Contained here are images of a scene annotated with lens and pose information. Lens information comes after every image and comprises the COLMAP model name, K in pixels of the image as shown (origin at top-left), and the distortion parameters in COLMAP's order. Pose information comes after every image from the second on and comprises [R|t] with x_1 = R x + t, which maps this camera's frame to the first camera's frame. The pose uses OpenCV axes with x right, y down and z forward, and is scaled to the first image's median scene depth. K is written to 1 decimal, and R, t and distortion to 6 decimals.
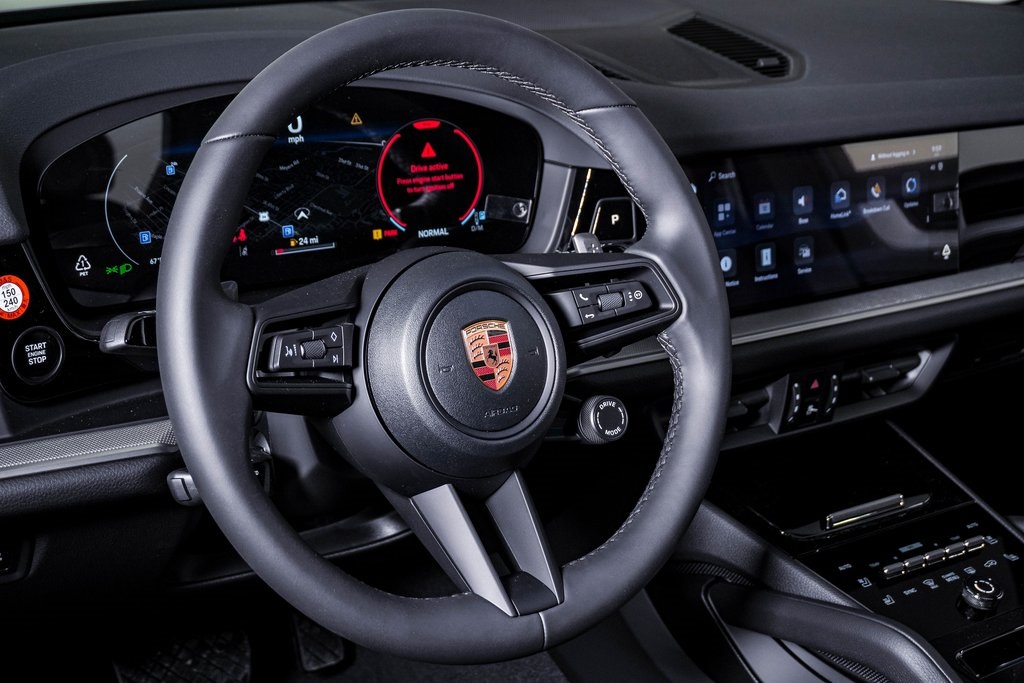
lens RADIAL K [[1527.8, 0, 512.0], [0, 1527.8, 341.5], [0, 0, 1]] dist [0.010822, 0.019908]
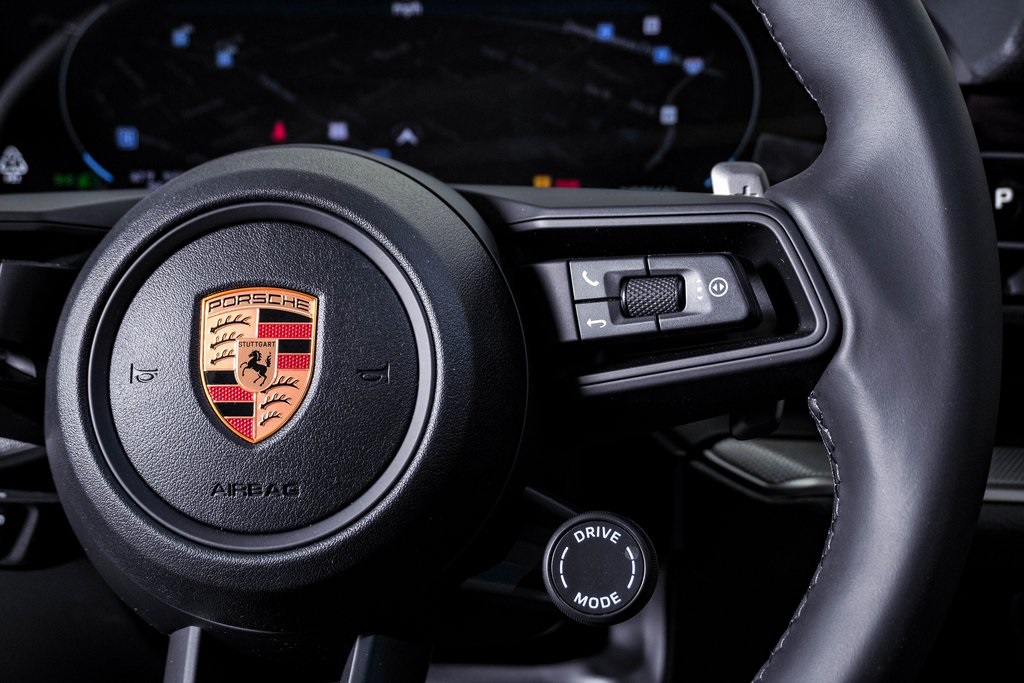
lens RADIAL K [[1409.1, 0, 512.0], [0, 1409.1, 341.5], [0, 0, 1]] dist [-0.000460, 0.001820]
pose [[0.760966, 0.107716, -0.639788, 0.289422], [-0.148195, 0.988910, -0.009769, -0.004095], [0.631640, 0.102247, 0.768489, 0.683385]]
